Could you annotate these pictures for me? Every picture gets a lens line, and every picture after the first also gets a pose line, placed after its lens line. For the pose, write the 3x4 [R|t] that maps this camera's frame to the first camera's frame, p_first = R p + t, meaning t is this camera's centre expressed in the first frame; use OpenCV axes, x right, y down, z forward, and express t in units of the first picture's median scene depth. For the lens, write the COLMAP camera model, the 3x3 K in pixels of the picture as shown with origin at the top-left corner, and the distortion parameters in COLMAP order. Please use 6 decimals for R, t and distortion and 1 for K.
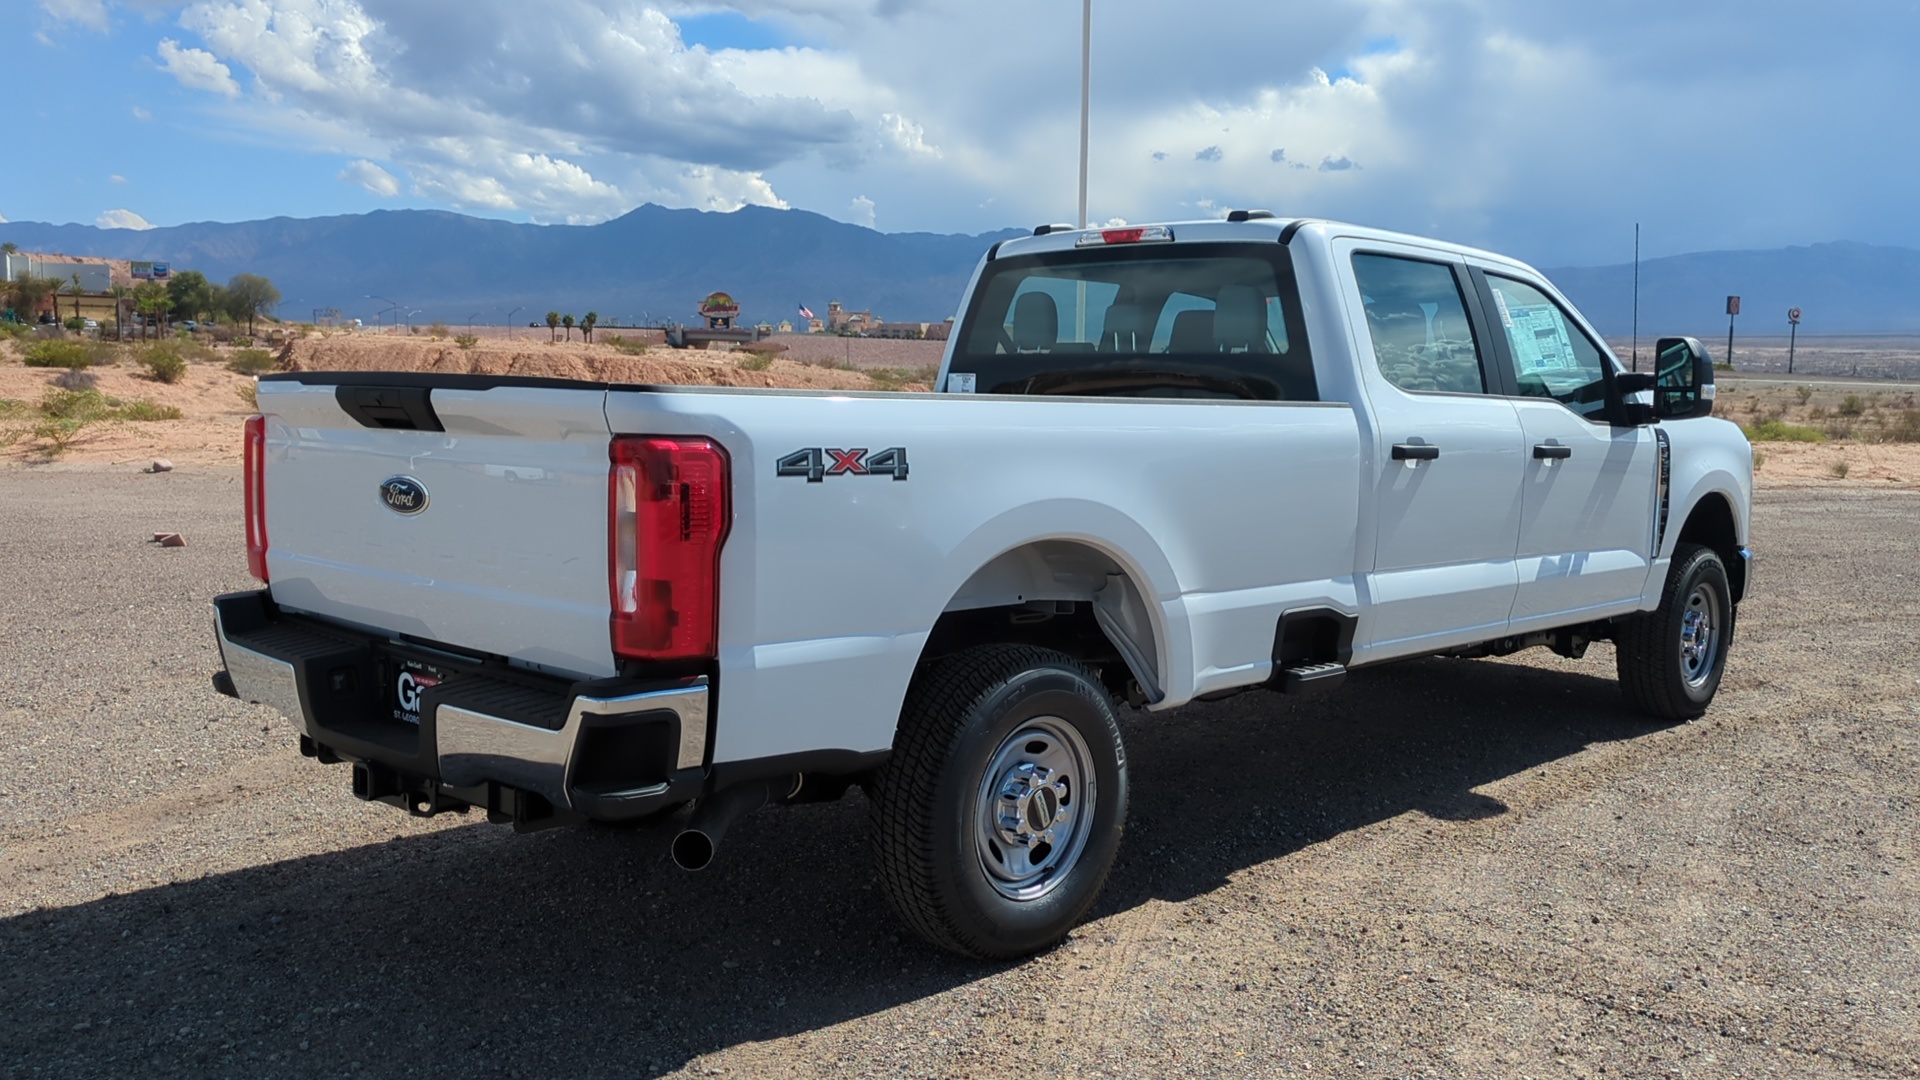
lens RADIAL K [[1631.5, 0, 979.6], [0, 1631.5, 538.5], [0, 0, 1]] dist [0.062286, -0.050491]
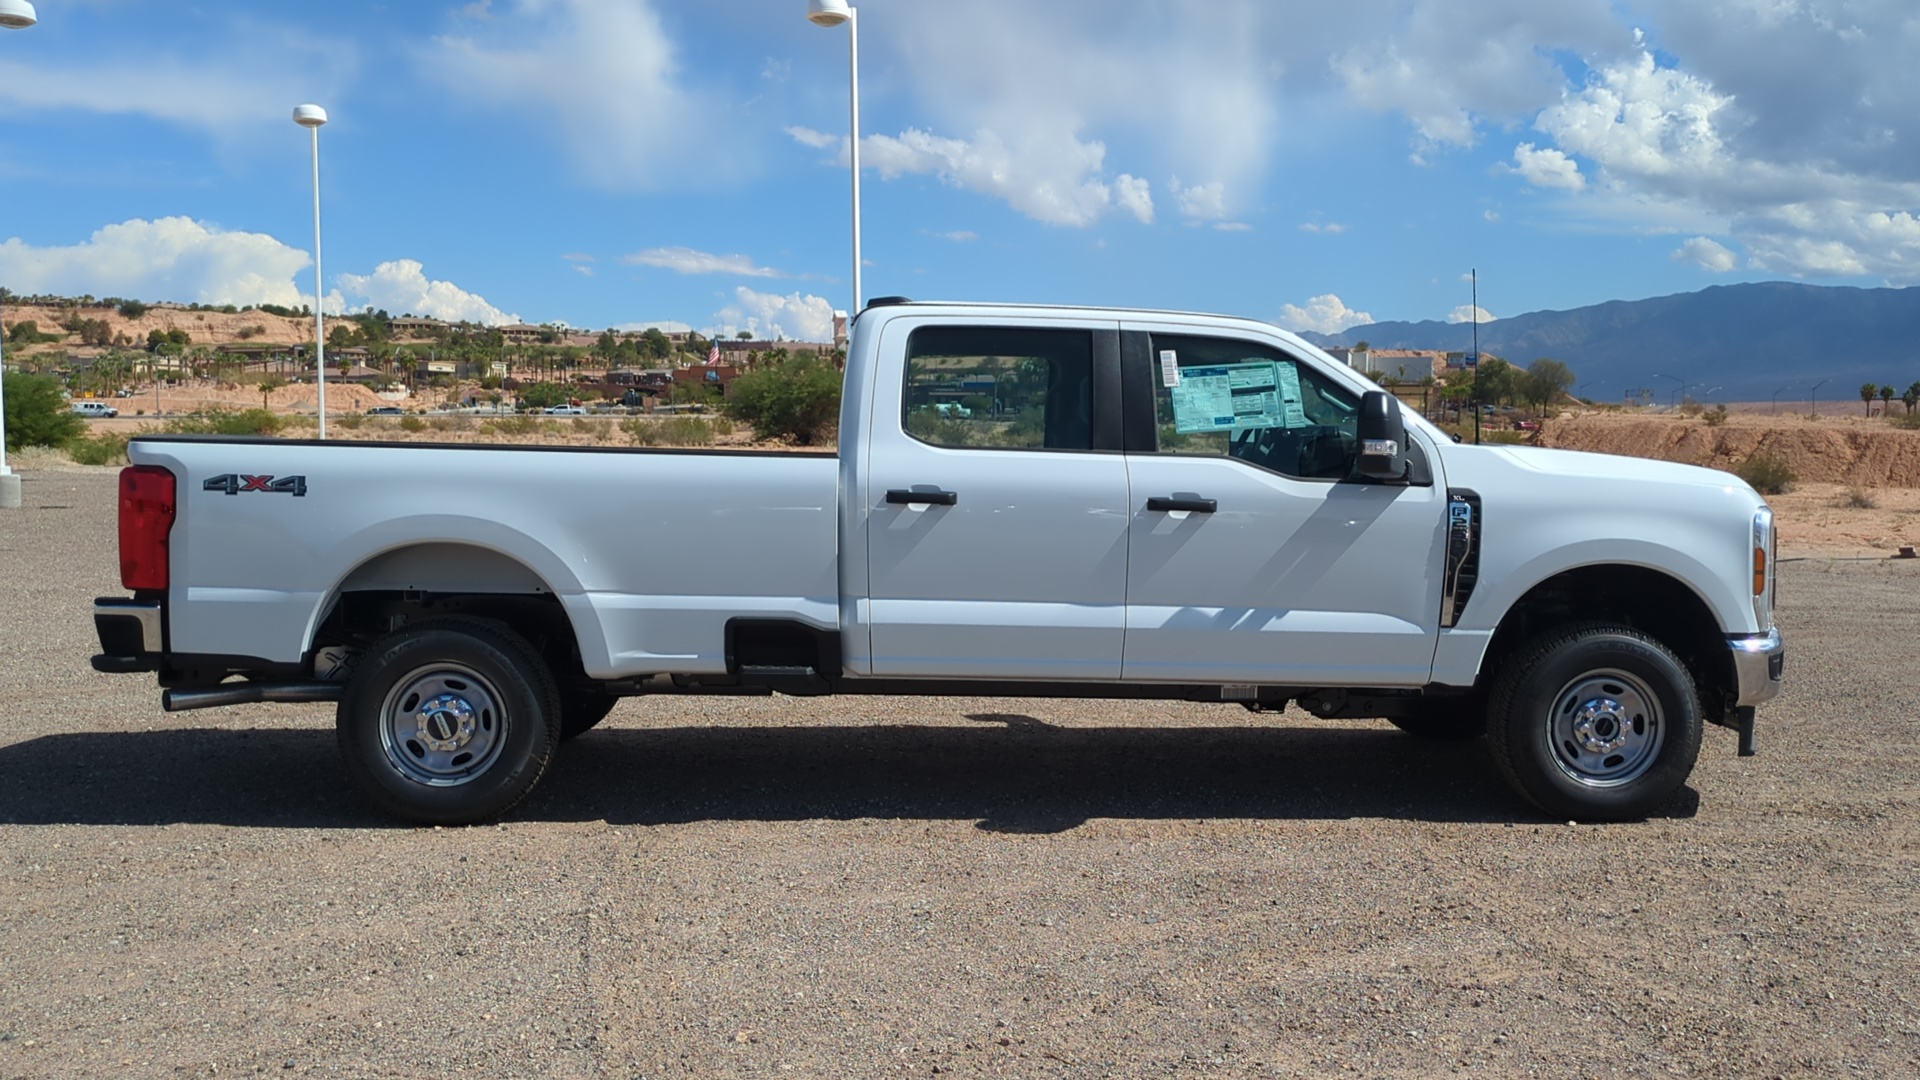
lens RADIAL K [[1631.5, 0, 979.6], [0, 1631.5, 538.5], [0, 0, 1]] dist [0.062286, -0.050491]
pose [[0.733437, 0.032194, -0.678995, 1.493435], [-0.064792, 0.997641, -0.022685, -0.000419], [0.676663, 0.060632, 0.733793, 0.250635]]
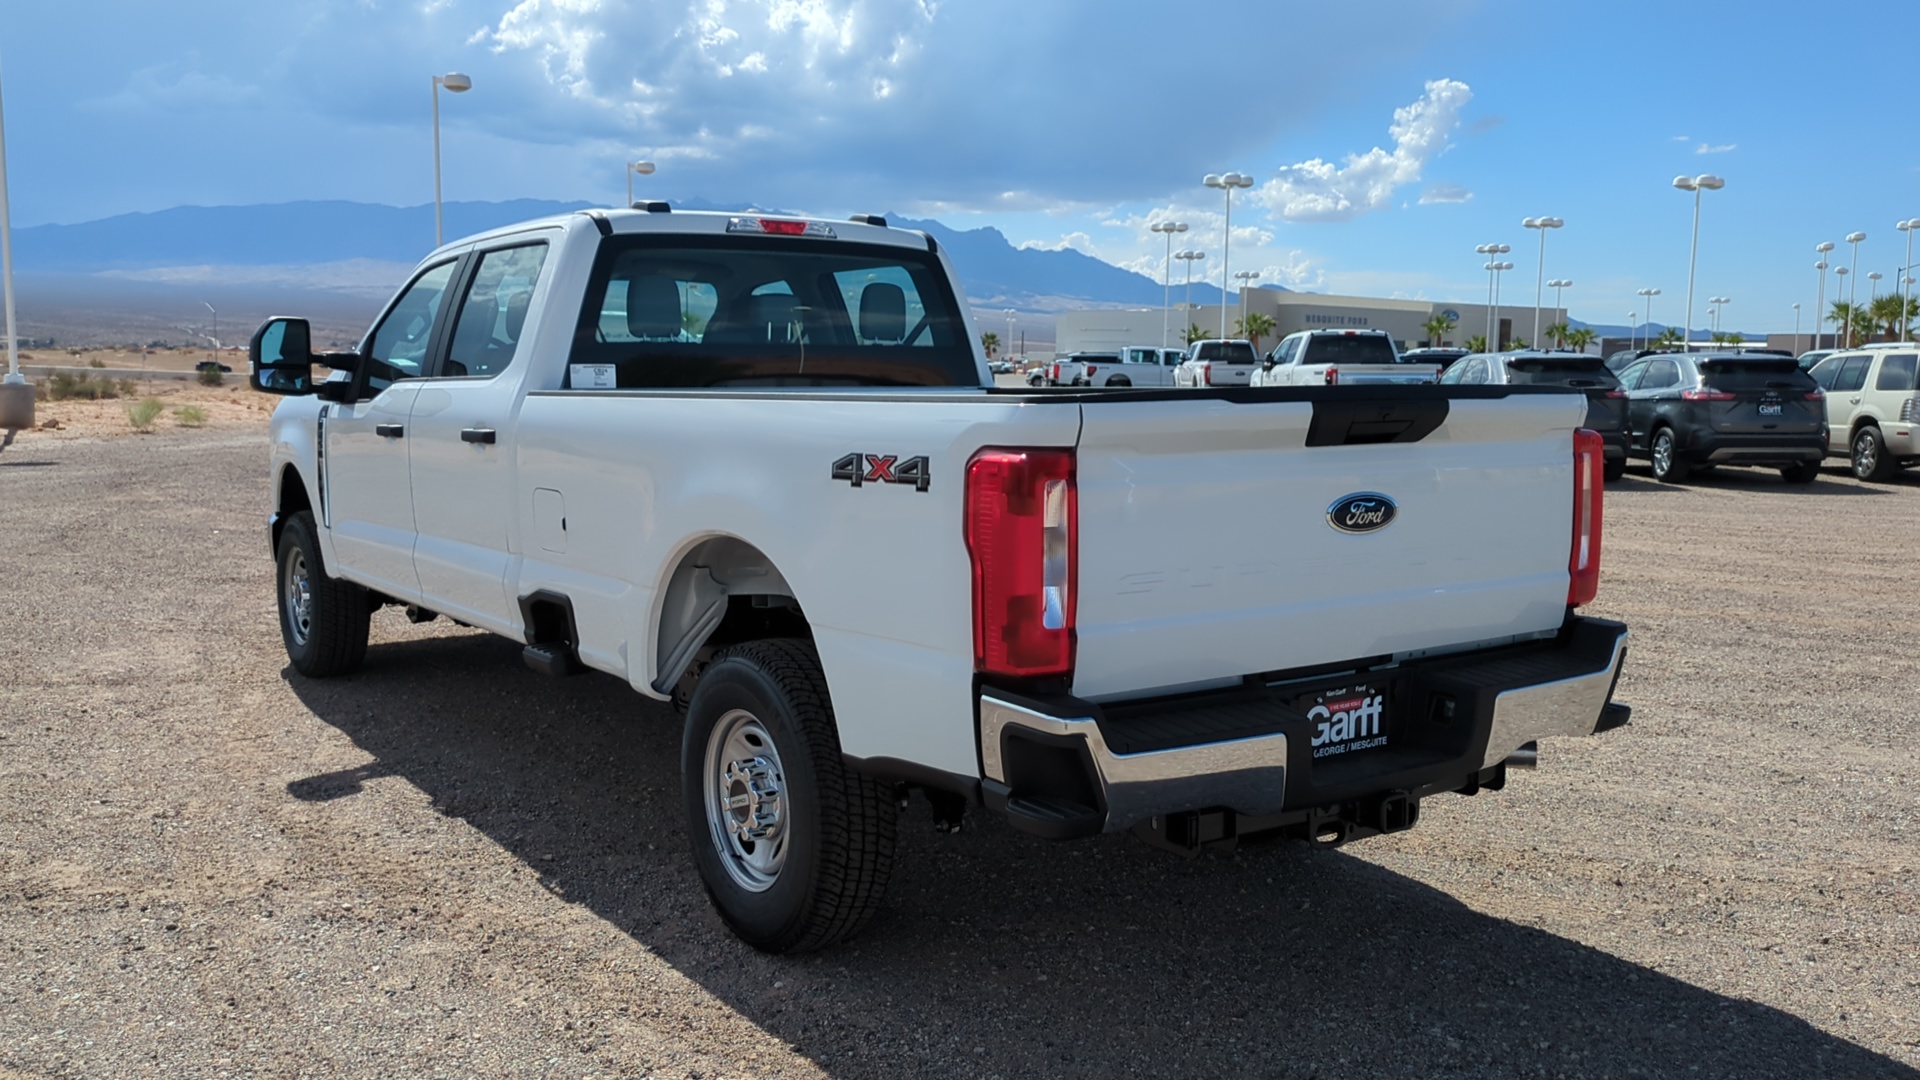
lens RADIAL K [[1651.3, 0, 960.0], [0, 1651.3, 540.0], [0, 0, 1]] dist [0.025513, 0.003174]
pose [[0.202009, -0.119561, 0.972058, -0.907206], [0.092516, 0.990412, 0.102592, -0.089137], [-0.975004, 0.069206, 0.211134, 0.698101]]
